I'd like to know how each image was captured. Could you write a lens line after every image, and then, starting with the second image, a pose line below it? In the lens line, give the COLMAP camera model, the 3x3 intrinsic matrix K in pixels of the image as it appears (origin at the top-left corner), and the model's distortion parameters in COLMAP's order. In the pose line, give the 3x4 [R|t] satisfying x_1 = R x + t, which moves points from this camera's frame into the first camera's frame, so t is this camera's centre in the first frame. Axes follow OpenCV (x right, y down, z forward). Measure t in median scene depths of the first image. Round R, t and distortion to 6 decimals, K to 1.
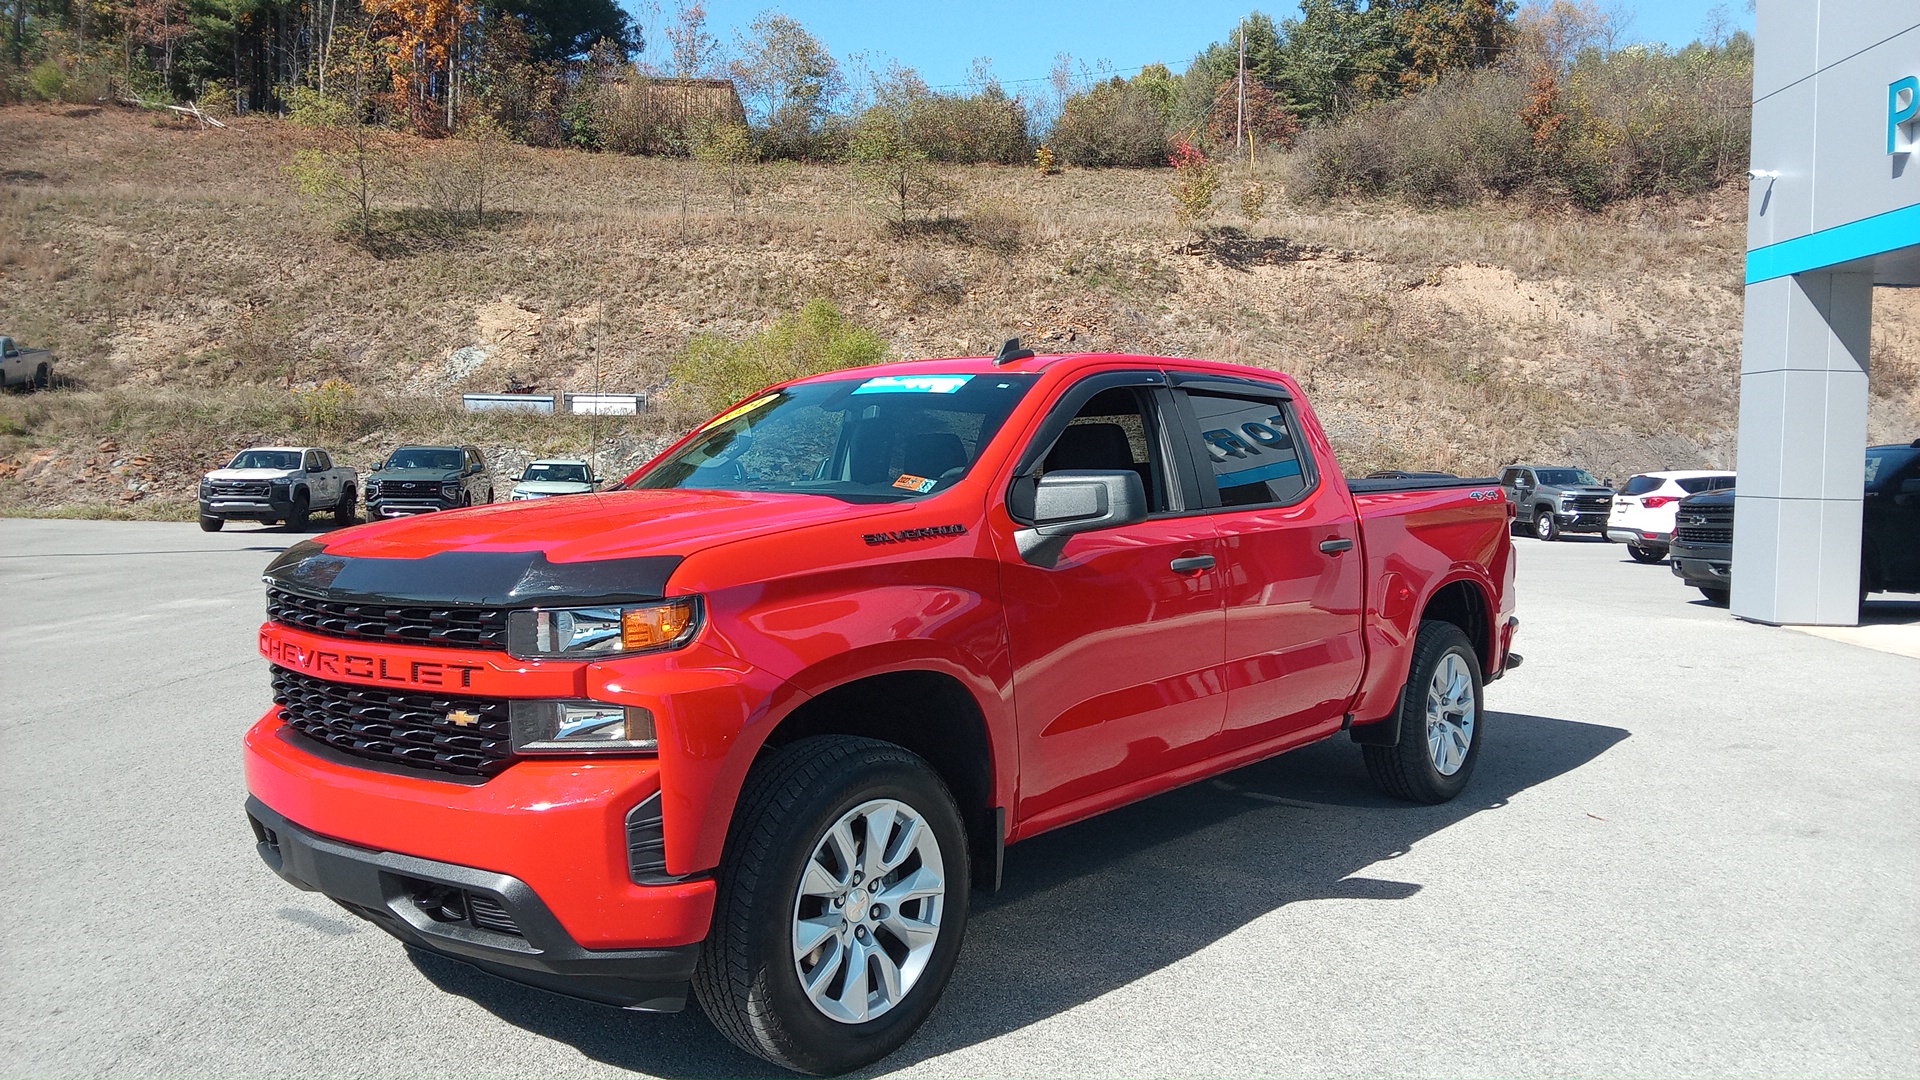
lens RADIAL K [[1372.9, 0, 953.2], [0, 1372.9, 539.6], [0, 0, 1]] dist [0.040667, -0.059670]
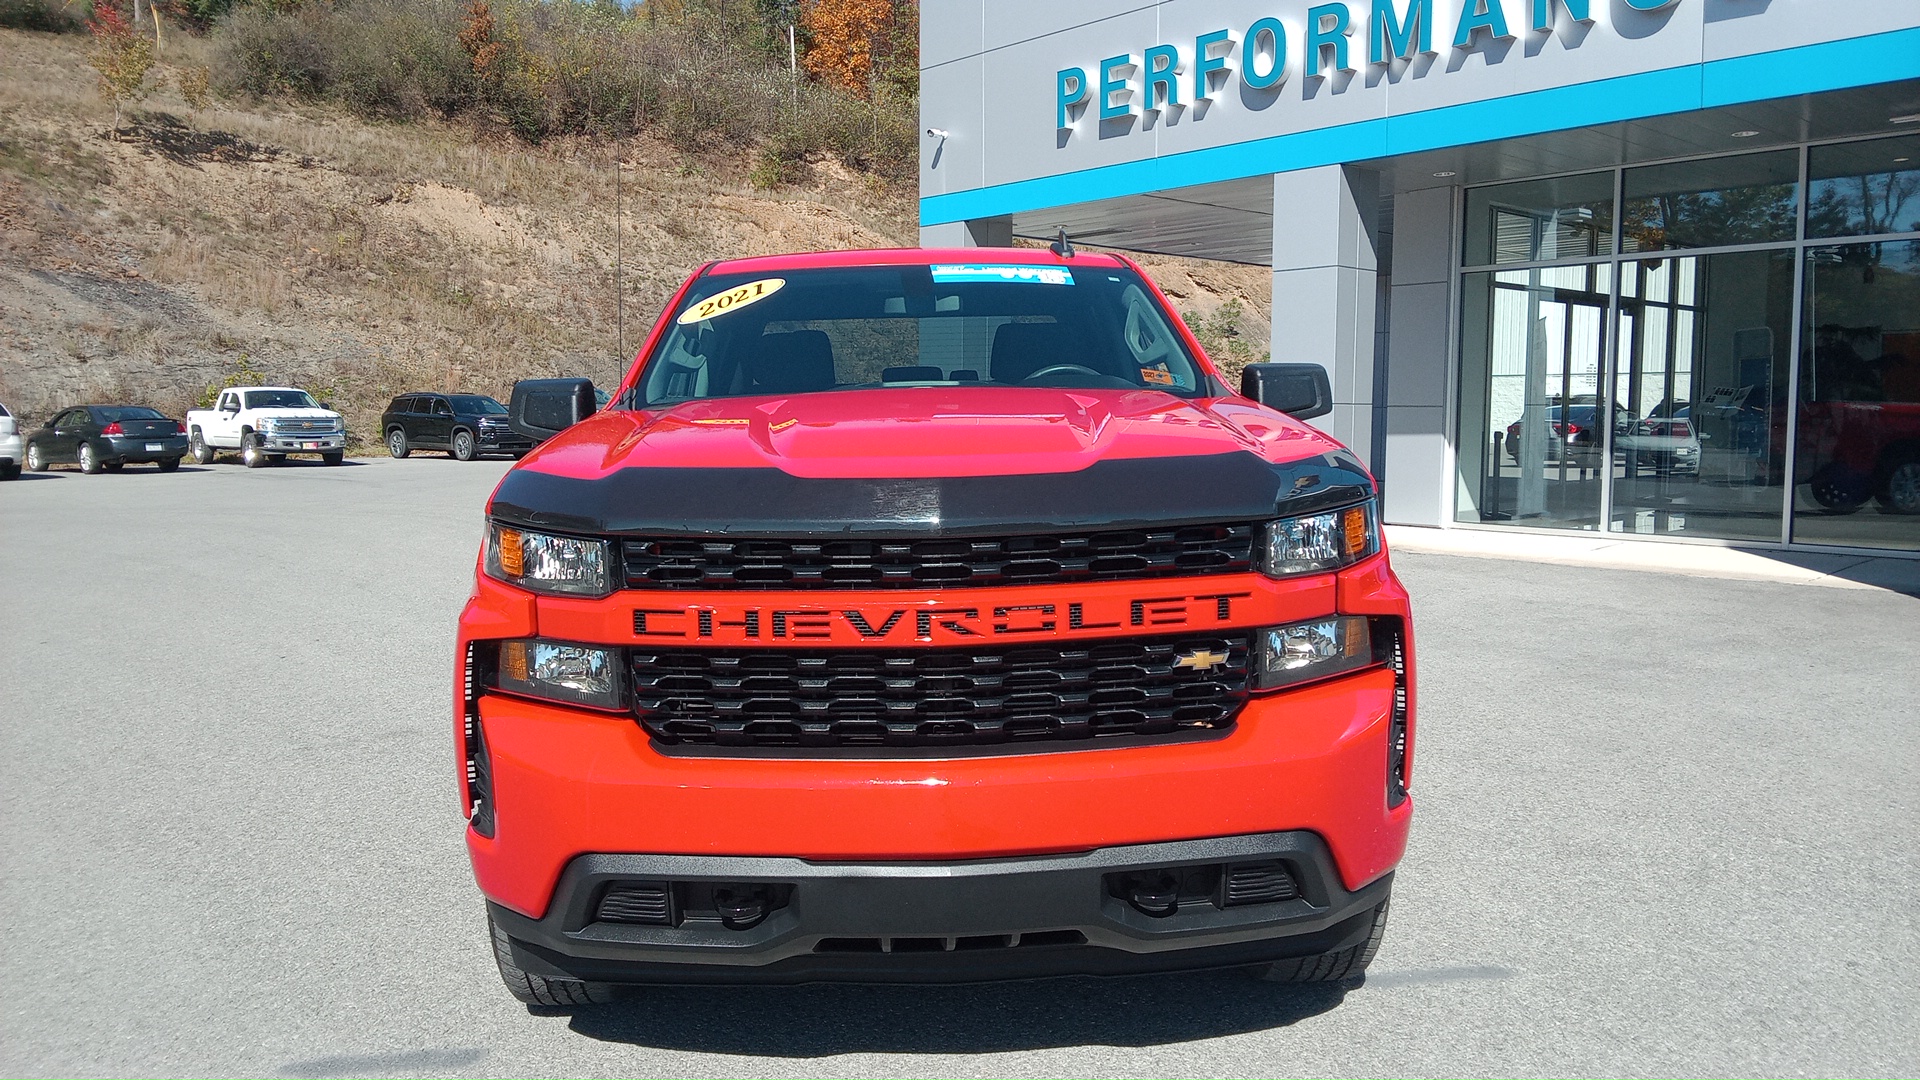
lens RADIAL K [[1372.9, 0, 950.6], [0, 1372.9, 526.7], [0, 0, 1]] dist [0.040667, -0.059670]
pose [[0.737300, -0.075165, 0.671371, -0.968240], [0.044520, 0.997037, 0.062734, -0.006195], [-0.674097, -0.016365, 0.738461, 0.485661]]
